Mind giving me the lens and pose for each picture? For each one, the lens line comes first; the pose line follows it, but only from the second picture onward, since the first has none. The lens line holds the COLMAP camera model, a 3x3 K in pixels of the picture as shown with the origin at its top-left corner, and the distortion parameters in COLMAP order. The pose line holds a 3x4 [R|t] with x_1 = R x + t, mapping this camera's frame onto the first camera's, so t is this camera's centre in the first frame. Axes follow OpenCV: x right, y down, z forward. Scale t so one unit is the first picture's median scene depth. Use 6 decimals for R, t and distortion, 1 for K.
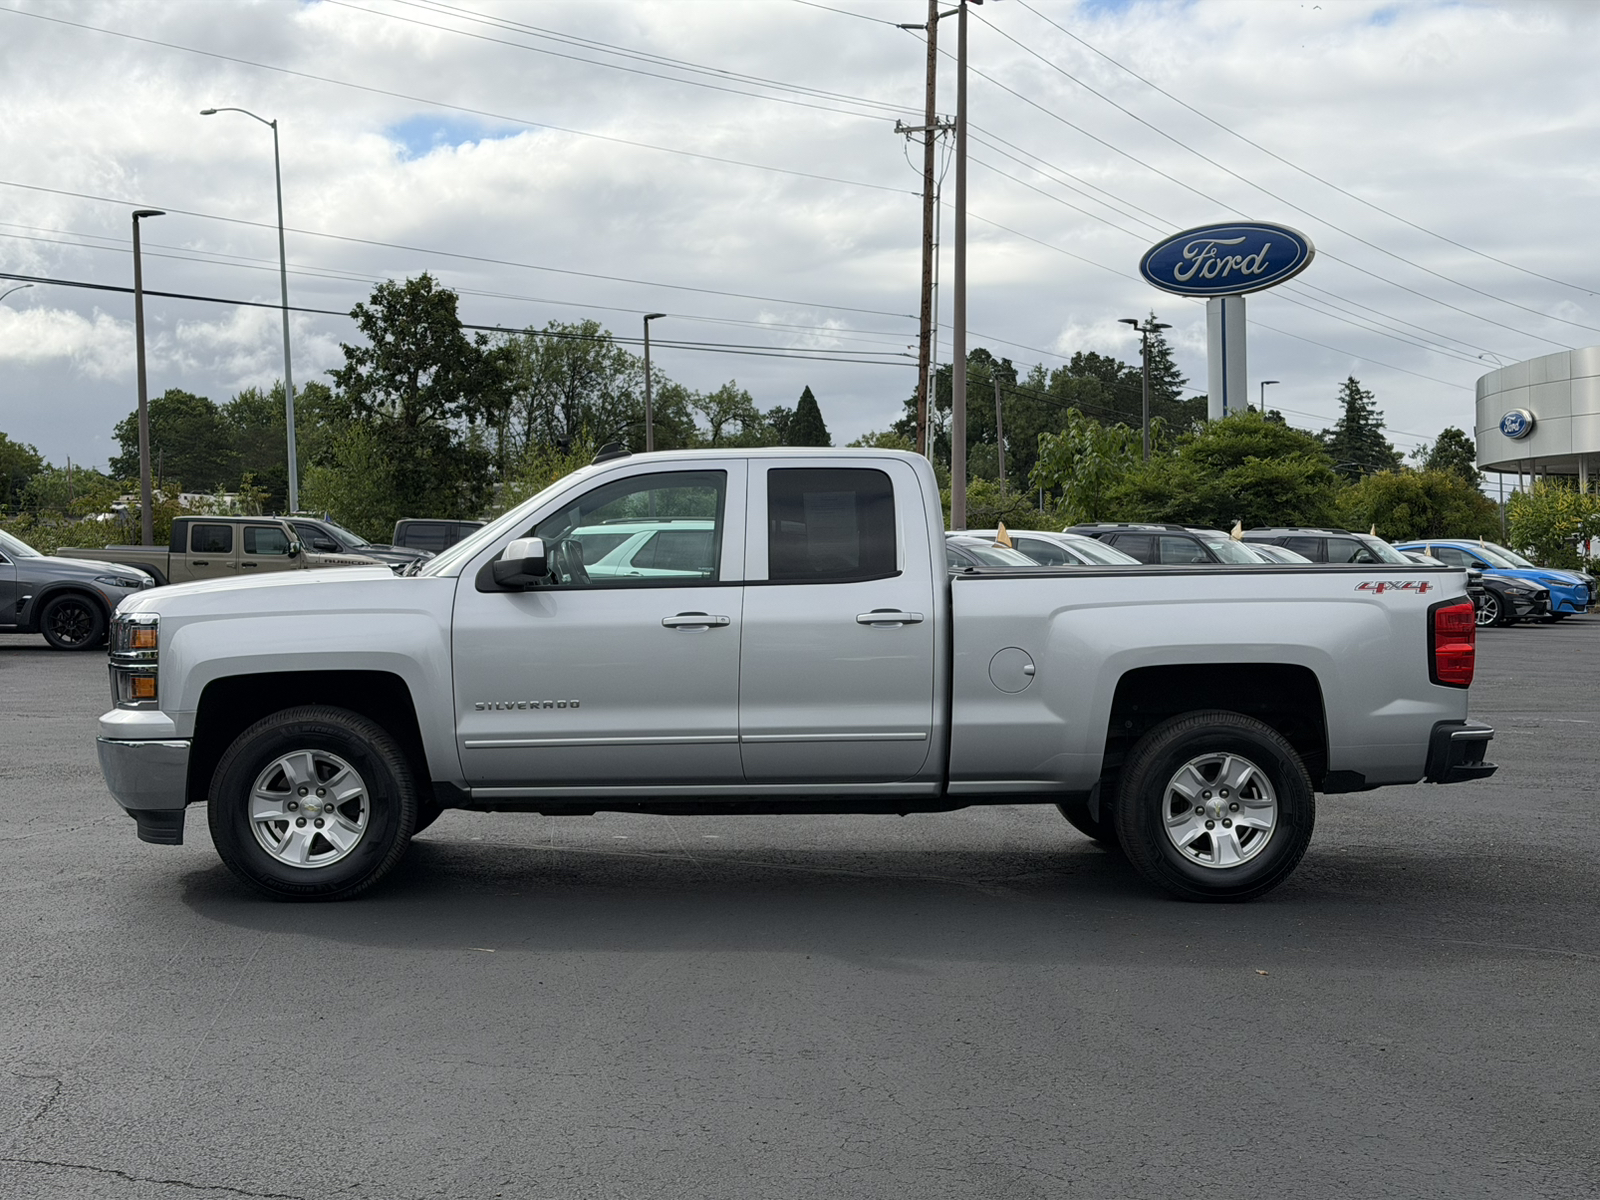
lens RADIAL K [[2181.4, 0, 800.0], [0, 2181.4, 600.0], [0, 0, 1]] dist [0.165320, -0.293441]
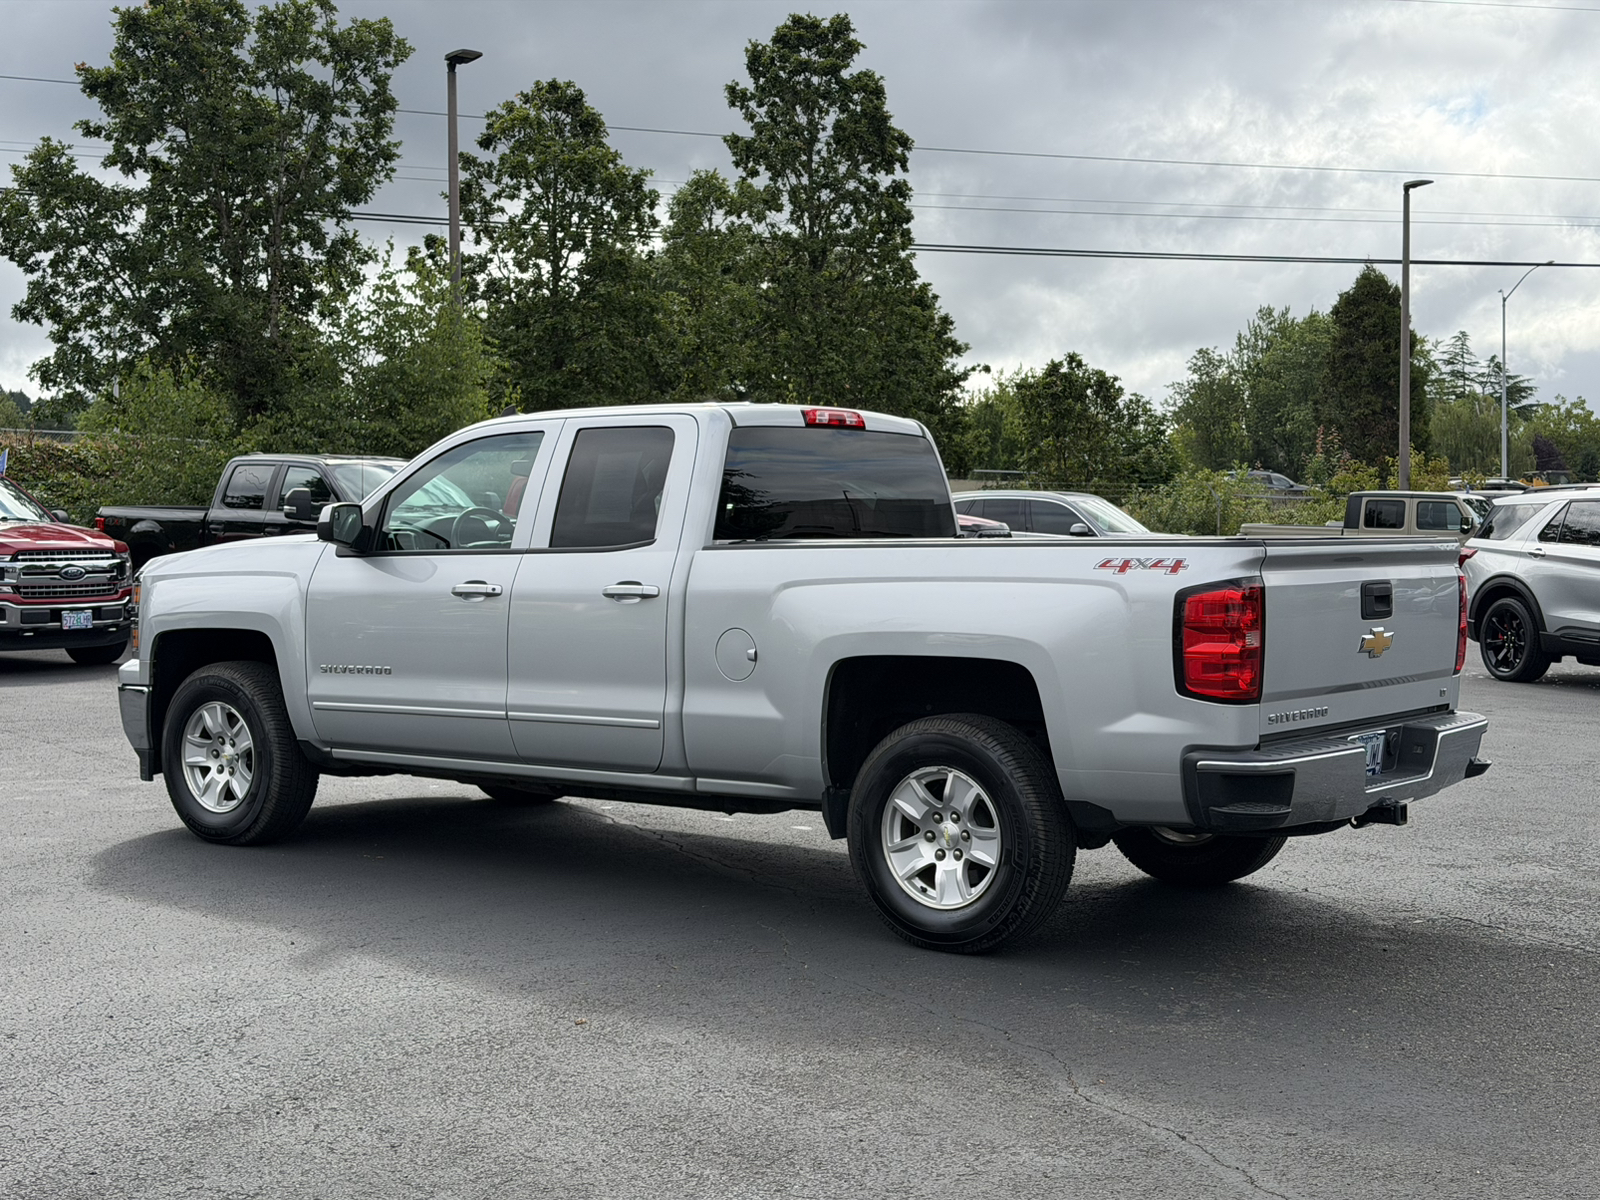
lens RADIAL K [[2188.5, 0, 800.0], [0, 2188.5, 600.0], [0, 0, 1]] dist [0.237899, -0.004198]
pose [[0.761210, 0.024288, -0.648050, 0.675926], [-0.018373, 0.999705, 0.015887, -0.003902], [0.648245, -0.000187, 0.761432, 0.349399]]
